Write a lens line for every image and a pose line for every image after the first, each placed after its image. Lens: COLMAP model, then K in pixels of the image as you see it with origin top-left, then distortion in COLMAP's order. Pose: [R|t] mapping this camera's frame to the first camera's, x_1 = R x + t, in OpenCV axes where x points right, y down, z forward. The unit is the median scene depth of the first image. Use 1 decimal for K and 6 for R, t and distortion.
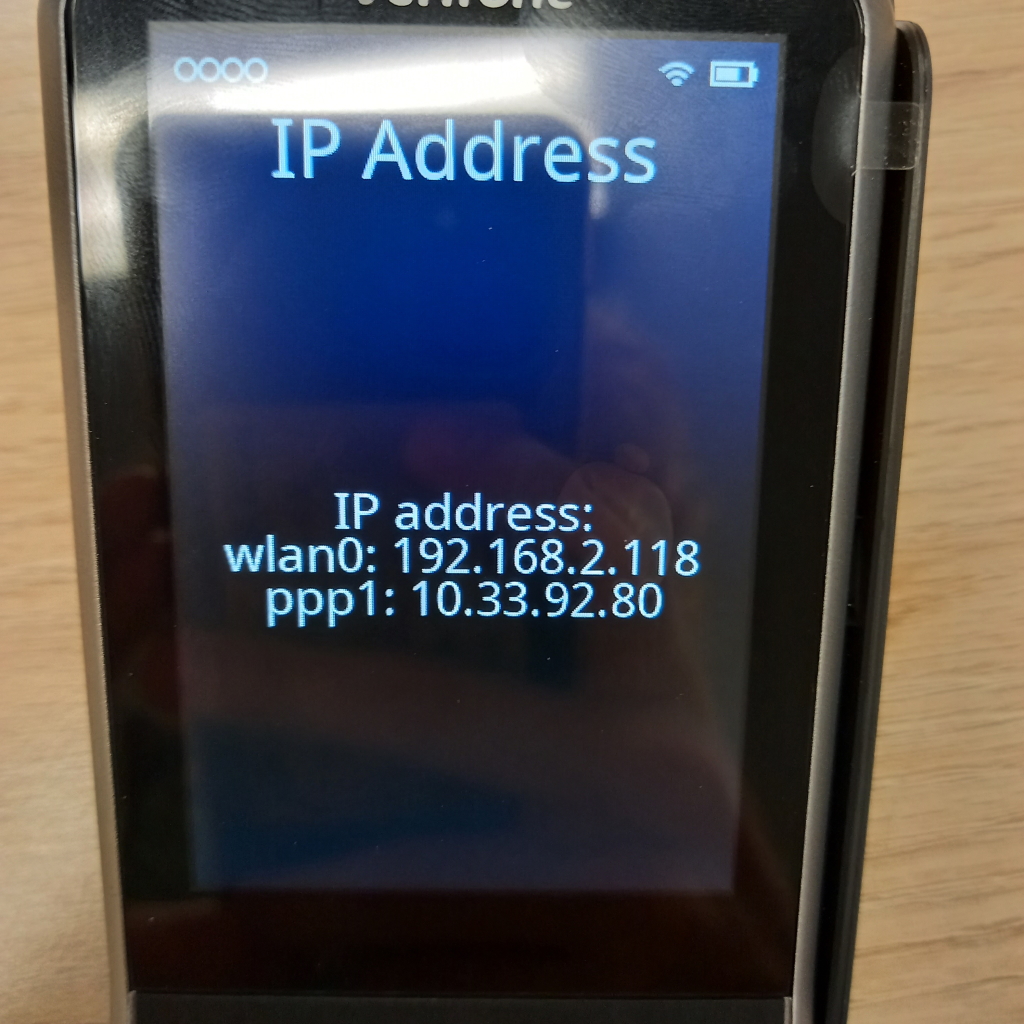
lens RADIAL K [[1157.9, 0, 521.3], [0, 1157.9, 509.6], [0, 0, 1]] dist [-0.017925, -0.037481]
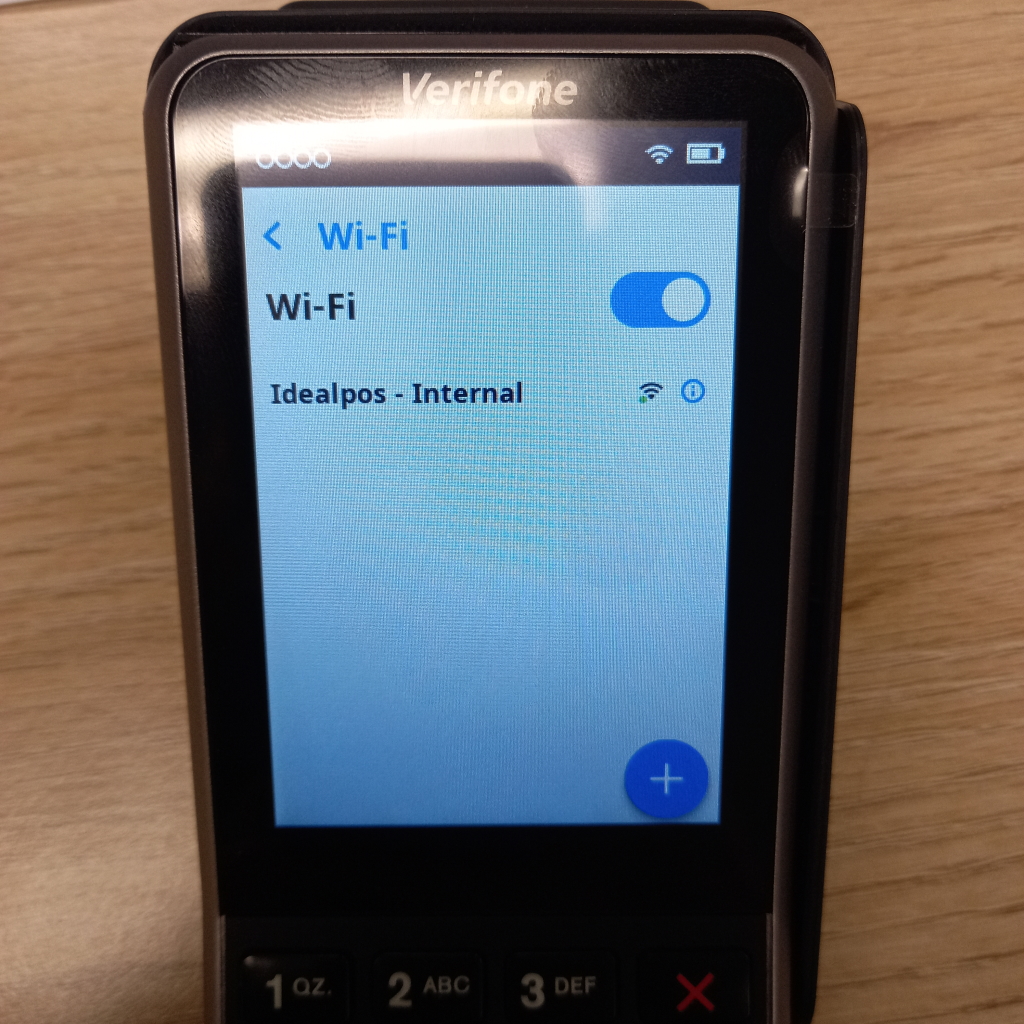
lens RADIAL K [[1122.4, 0, 507.0], [0, 1122.4, 517.5], [0, 0, 1]] dist [0.004396, -0.047699]
pose [[0.999595, -0.016645, -0.023075, -0.005113], [0.016575, 0.999857, -0.003232, 0.009322], [0.023125, 0.002849, 0.999729, -0.133124]]
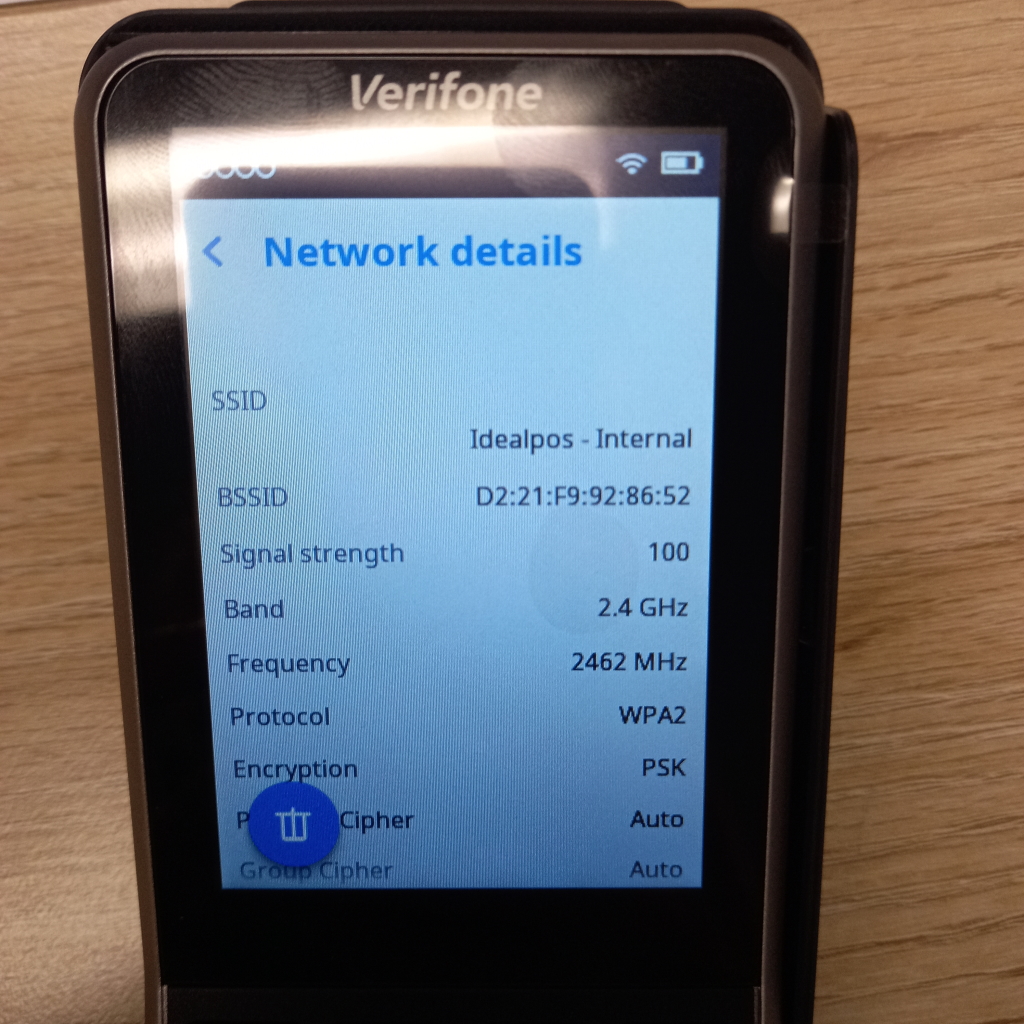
lens RADIAL K [[1130.2, 0, 512.0], [0, 1130.2, 512.0], [0, 0, 1]] dist [0.005880, -0.058538]
pose [[0.999593, -0.015326, -0.024069, 0.023703], [0.014764, 0.999618, -0.023371, -0.005271], [0.024418, 0.023006, 0.999437, -0.071198]]
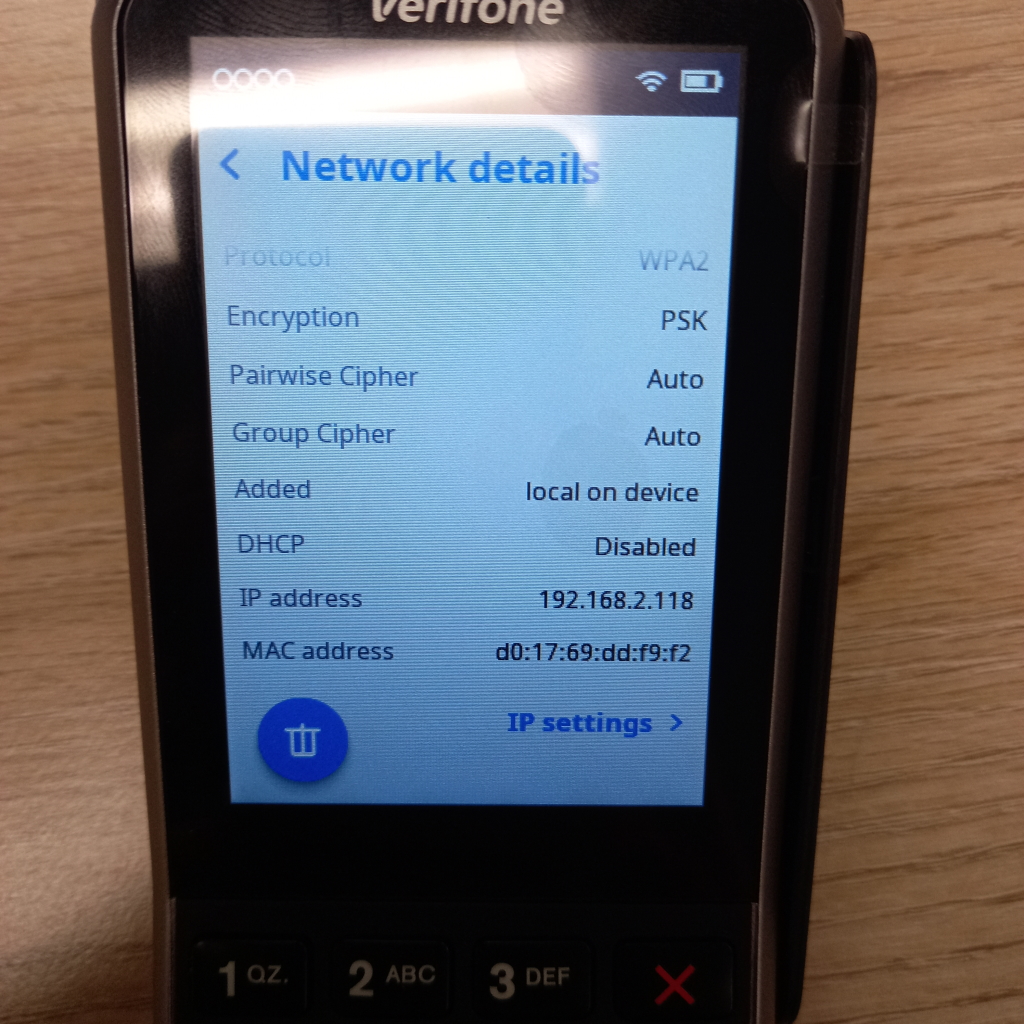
lens RADIAL K [[1130.2, 0, 512.0], [0, 1130.2, 512.0], [0, 0, 1]] dist [0.005880, -0.058538]
pose [[0.999936, -0.000691, -0.011285, 0.005507], [0.000835, 0.999918, 0.012759, 0.021649], [0.011276, -0.012767, 0.999855, -0.078954]]
